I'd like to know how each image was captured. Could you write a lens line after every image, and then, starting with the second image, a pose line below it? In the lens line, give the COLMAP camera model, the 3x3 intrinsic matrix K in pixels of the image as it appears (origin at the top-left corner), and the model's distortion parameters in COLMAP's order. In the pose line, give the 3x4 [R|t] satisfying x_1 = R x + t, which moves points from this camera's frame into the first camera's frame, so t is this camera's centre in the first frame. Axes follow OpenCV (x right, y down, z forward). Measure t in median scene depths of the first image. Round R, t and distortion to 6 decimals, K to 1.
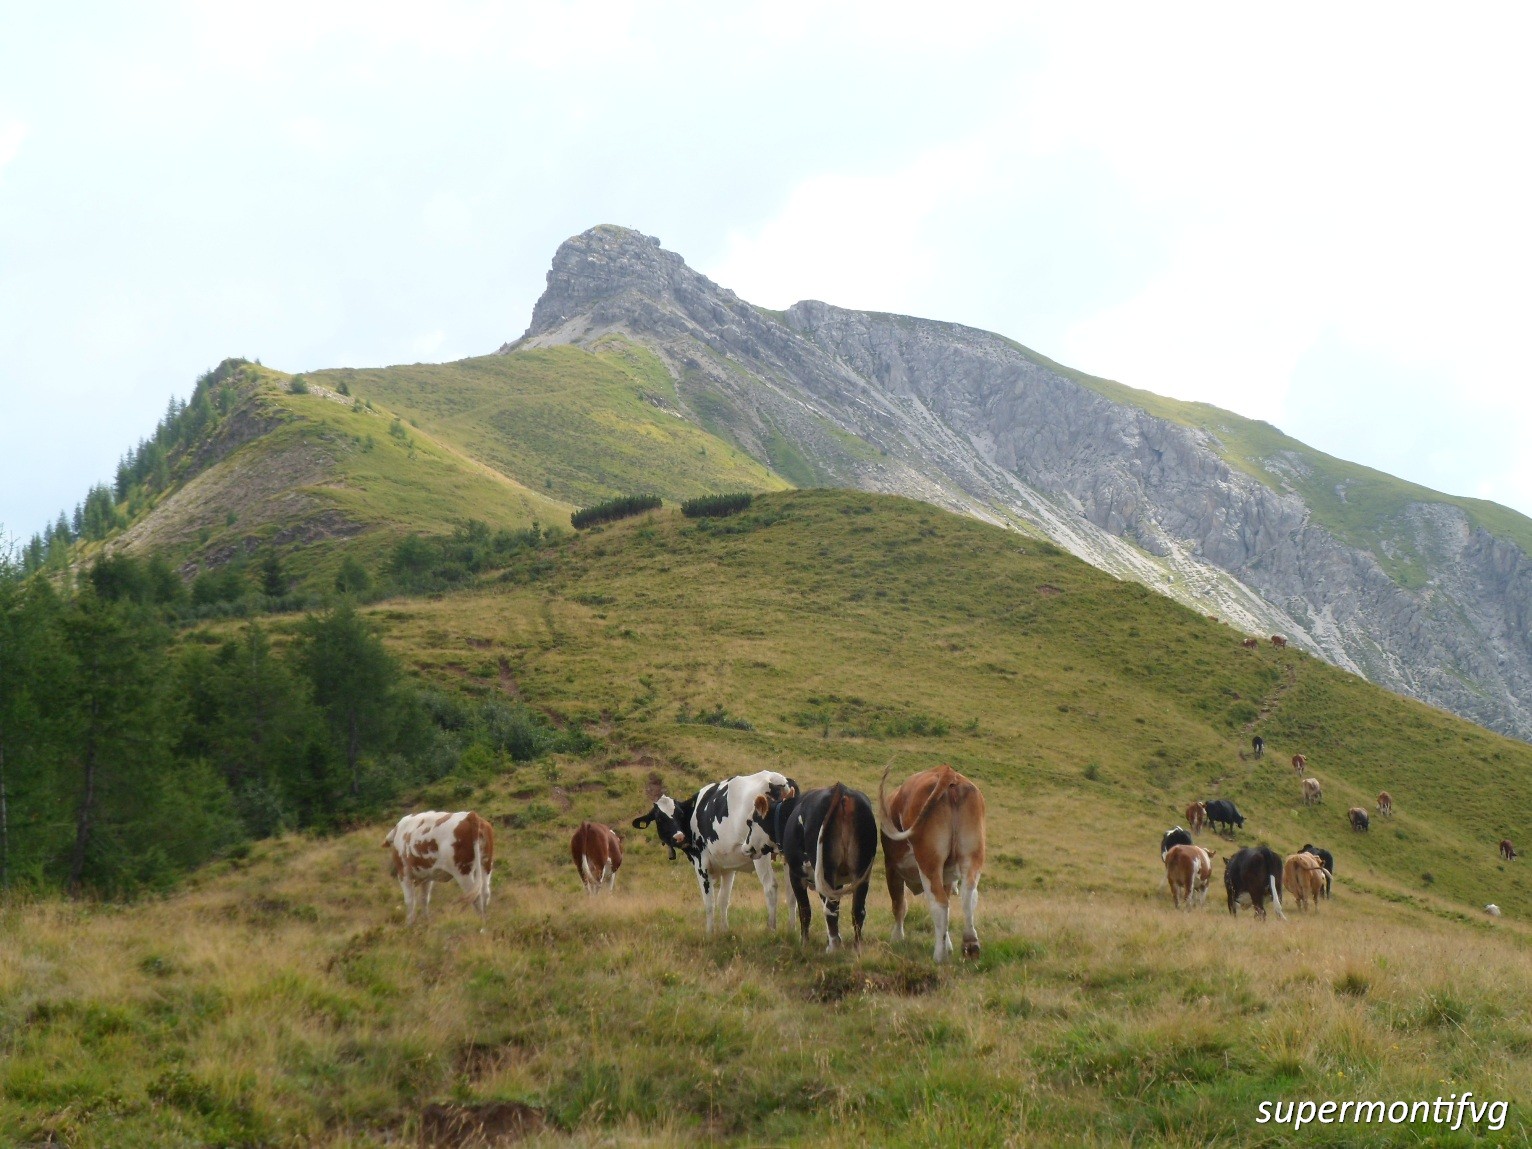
lens RADIAL K [[2321.5, 0, 765.6], [0, 2321.5, 575.2], [0, 0, 1]] dist [0.008151, 0.000000]
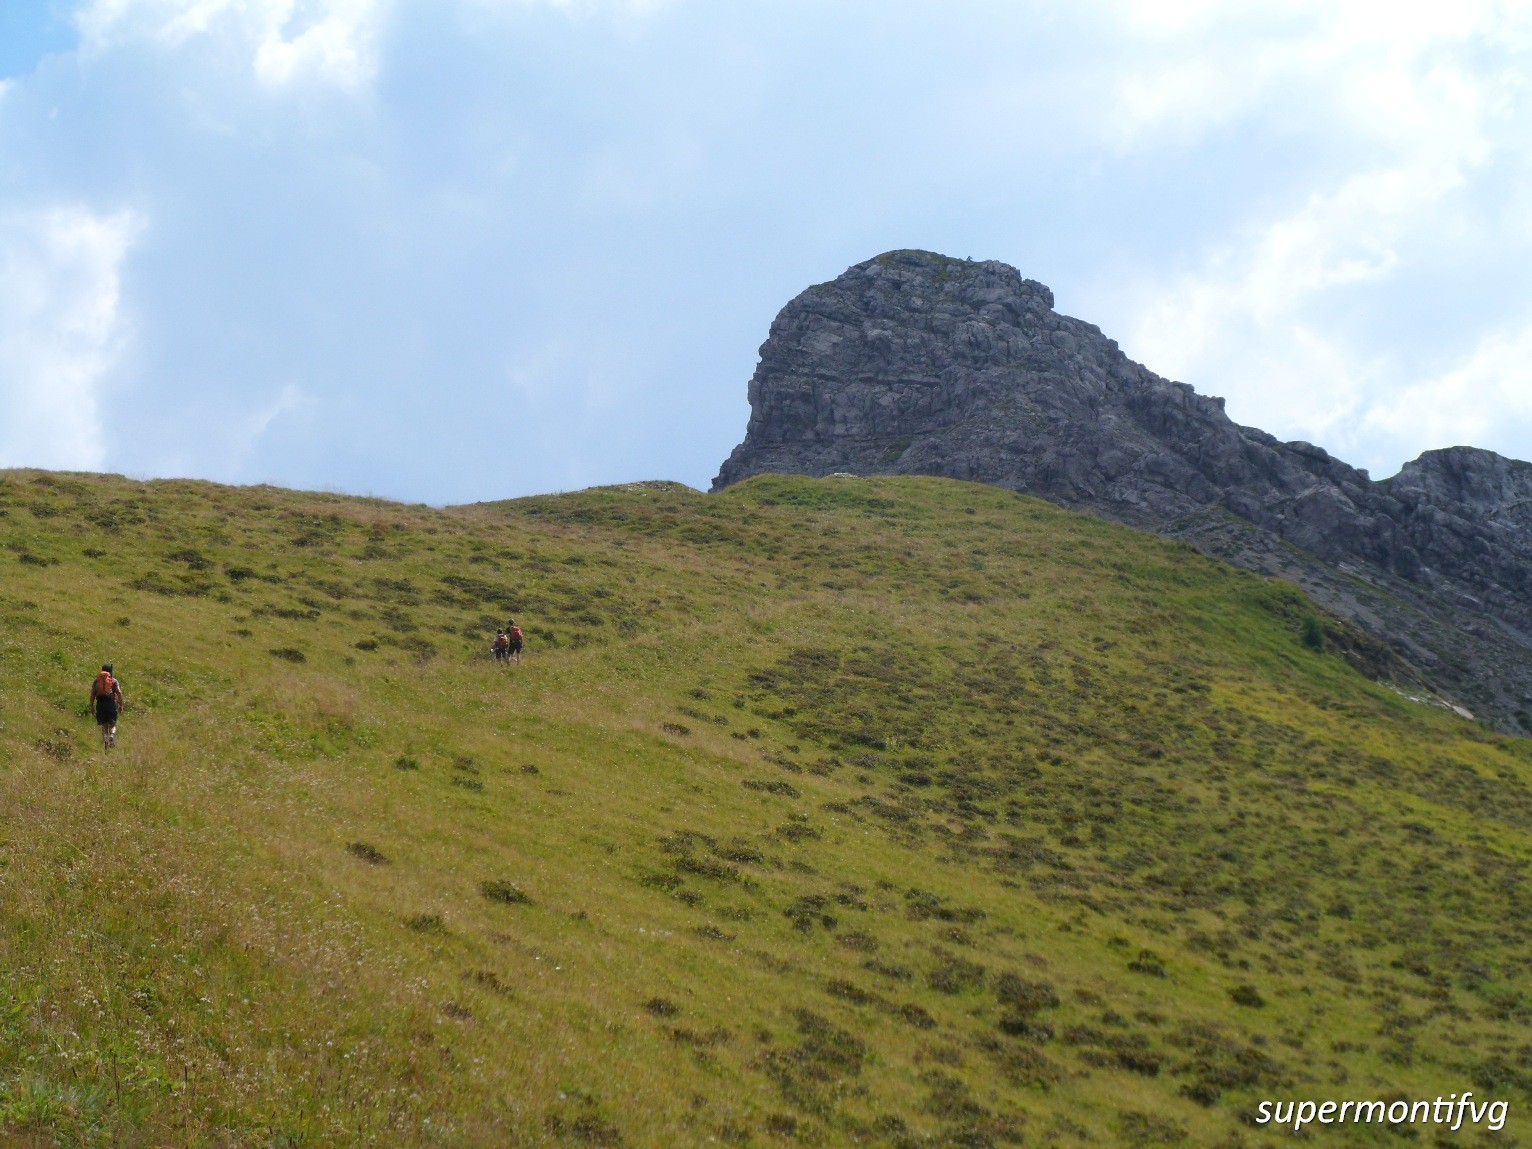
lens RADIAL K [[3033.3, 0, 766.6], [0, 3033.3, 574.7], [0, 0, 1]] dist [-0.066715, 0.000000]
pose [[0.998308, -0.043299, -0.038814, -0.075512], [0.036803, 0.987266, -0.154763, -0.030568], [0.045021, 0.153073, 0.987189, 0.555793]]
